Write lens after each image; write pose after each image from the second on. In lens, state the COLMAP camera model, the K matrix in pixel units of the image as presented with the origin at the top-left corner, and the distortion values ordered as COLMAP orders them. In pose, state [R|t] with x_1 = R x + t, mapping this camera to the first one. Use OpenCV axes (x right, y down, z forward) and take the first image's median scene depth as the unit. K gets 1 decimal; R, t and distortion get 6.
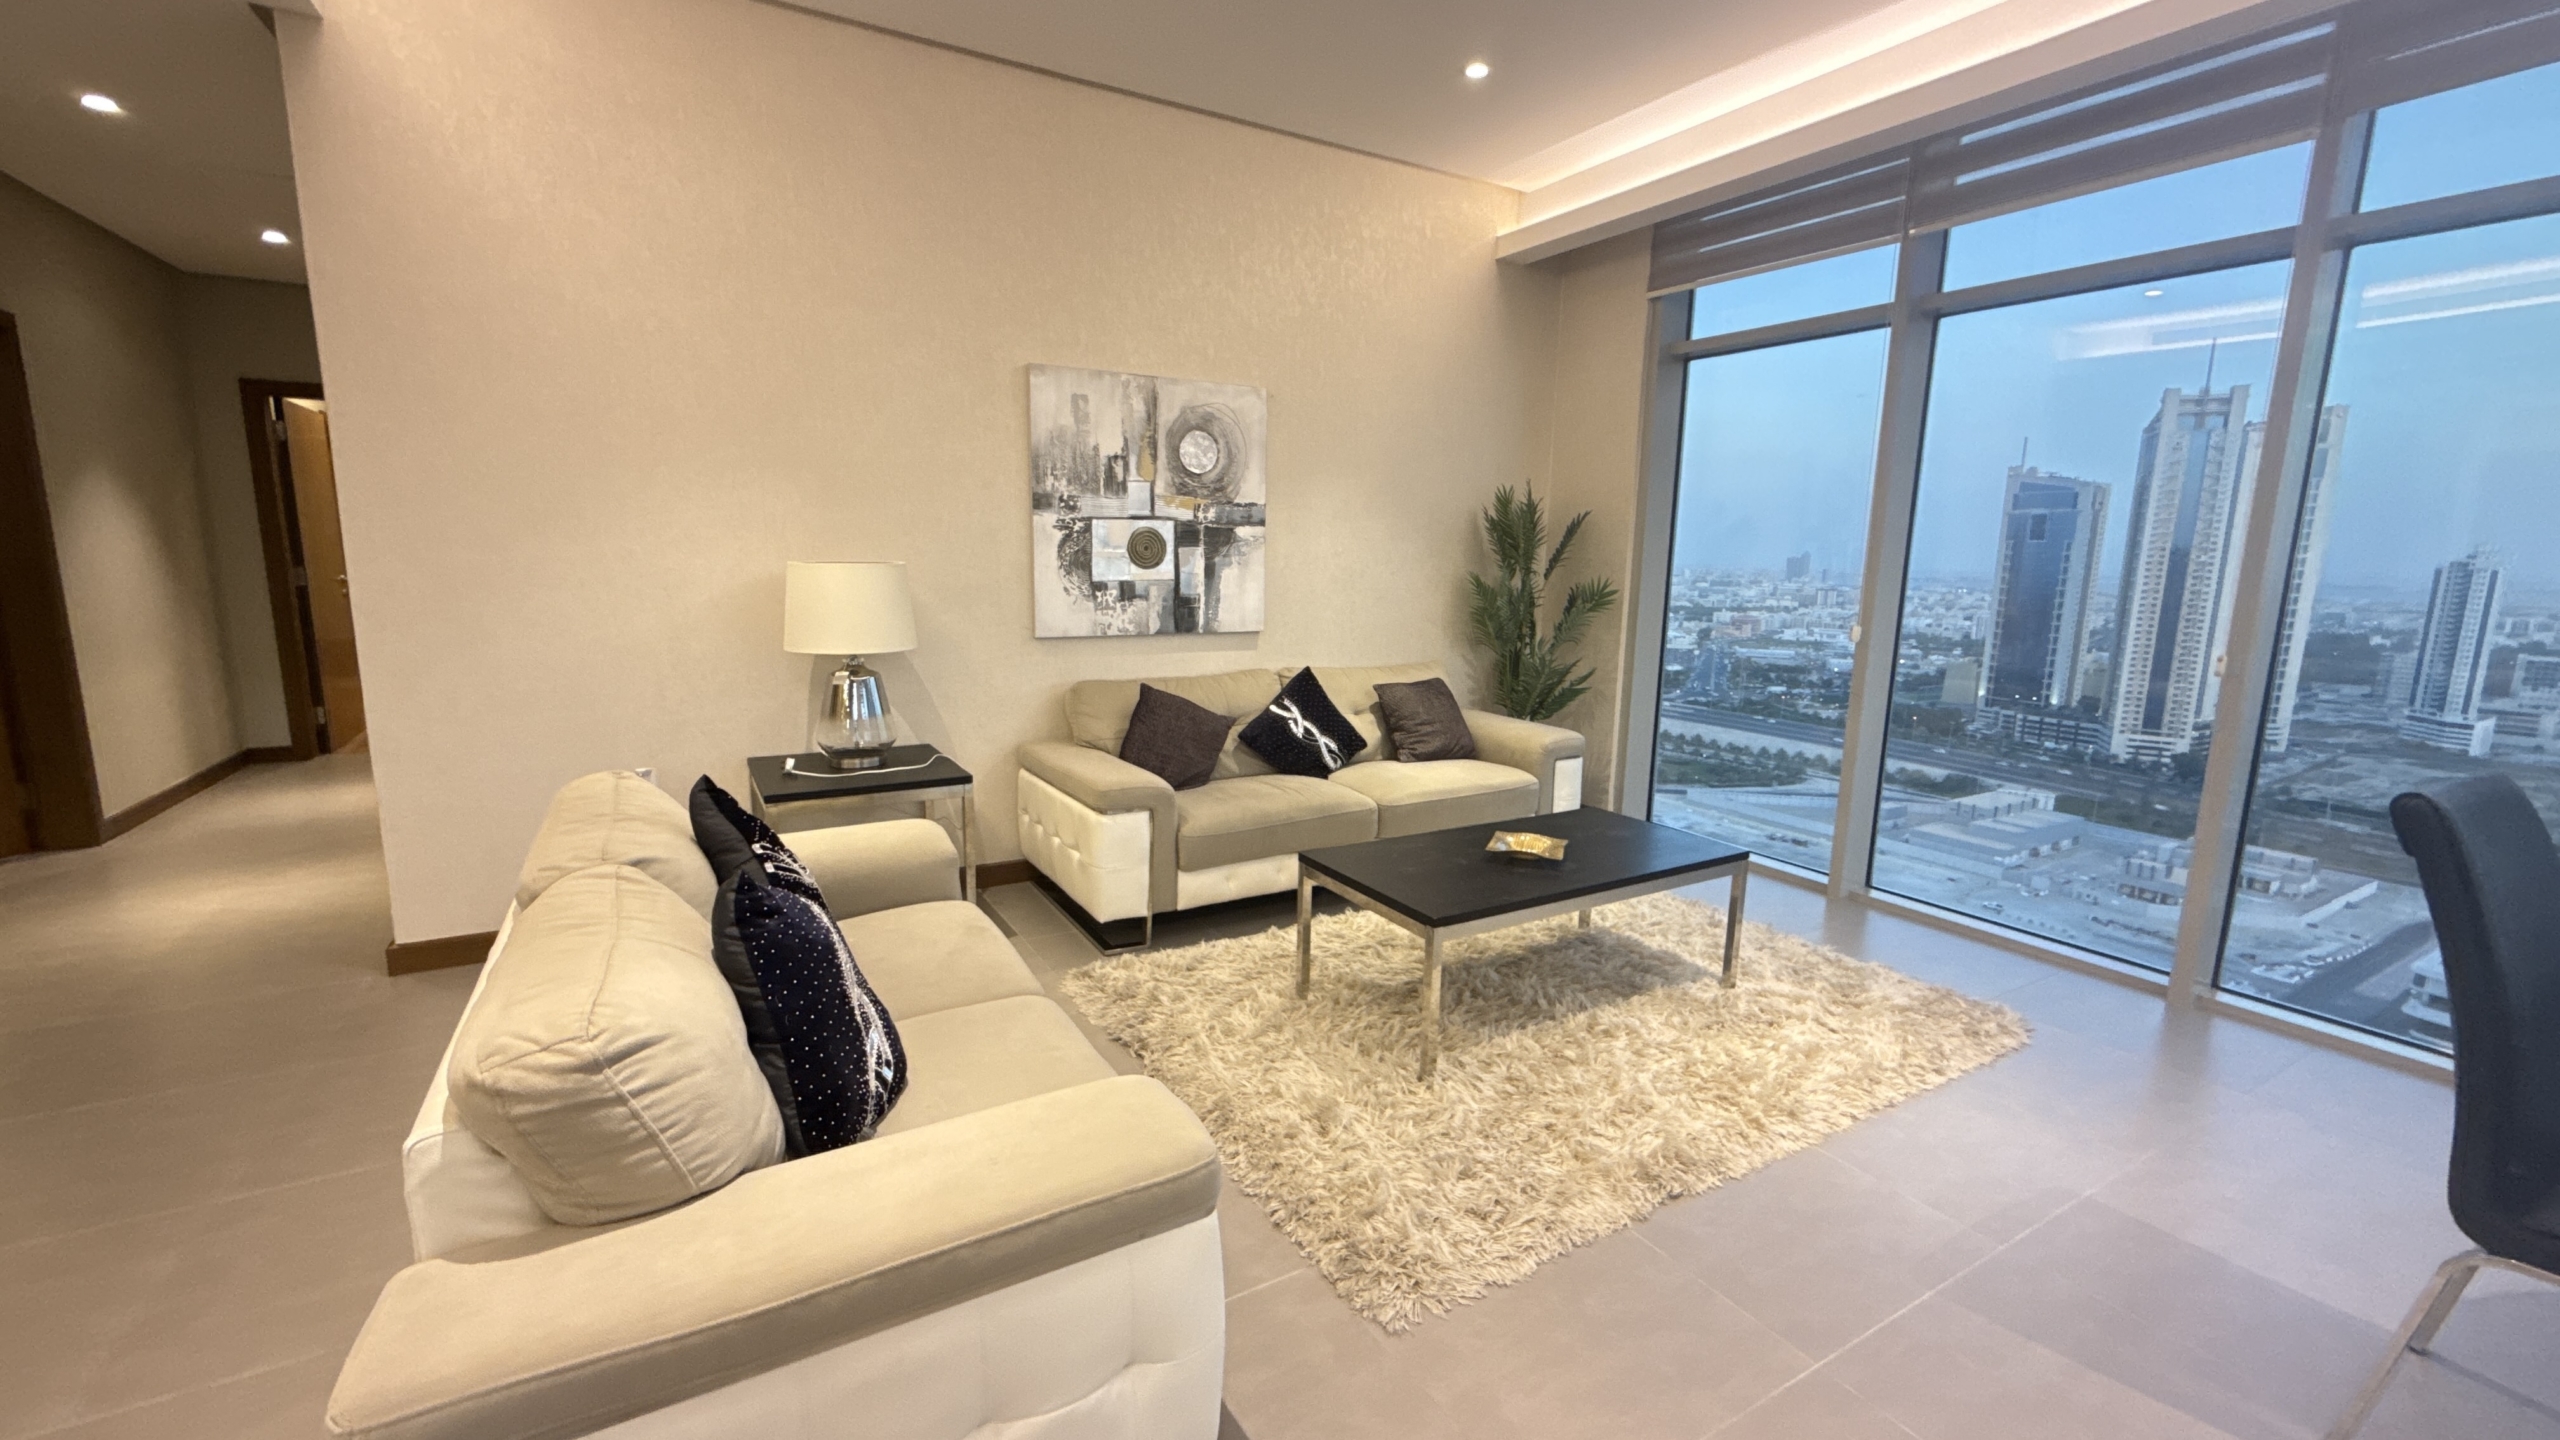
lens RADIAL K [[1019.0, 0, 1274.2], [0, 1019.0, 722.7], [0, 0, 1]] dist [0.000307, -0.000345]
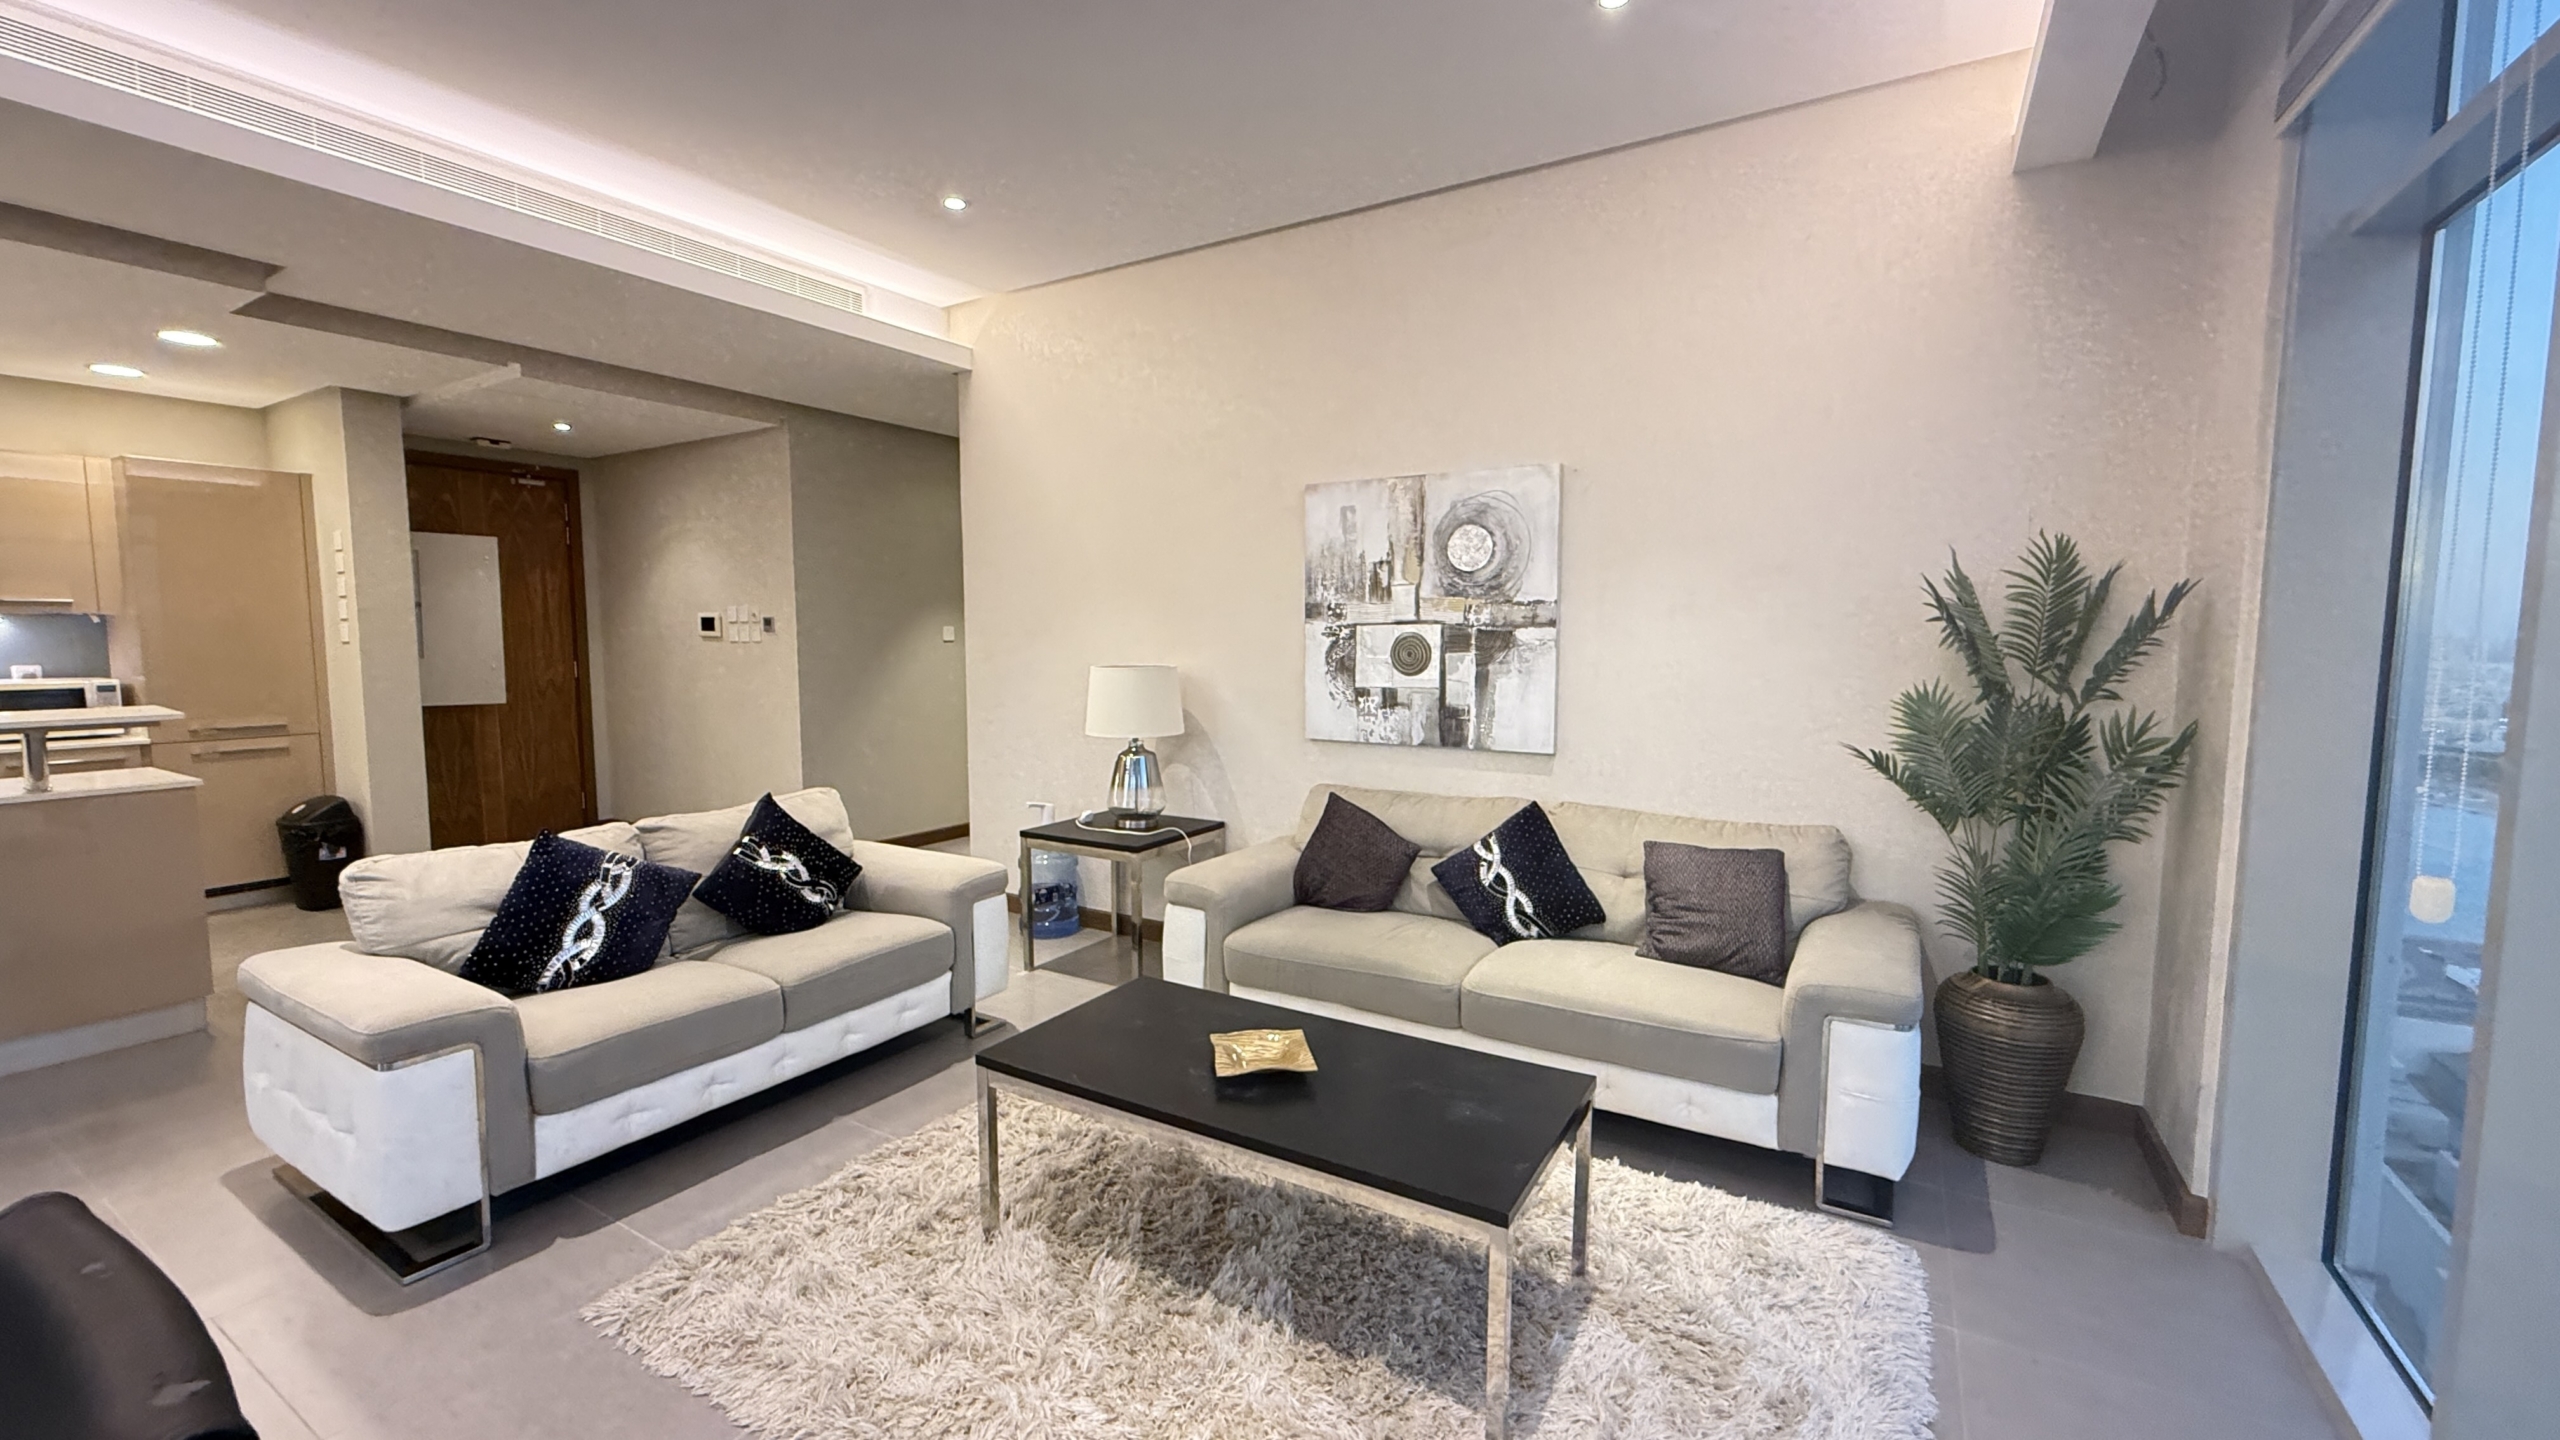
lens RADIAL K [[1019.0, 0, 1274.2], [0, 1019.0, 722.7], [0, 0, 1]] dist [0.000307, -0.000345]
pose [[0.472165, 0.061723, -0.879346, 0.651292], [-0.140276, 0.990095, -0.005825, -0.085330], [0.870277, 0.126102, 0.476147, 0.449085]]
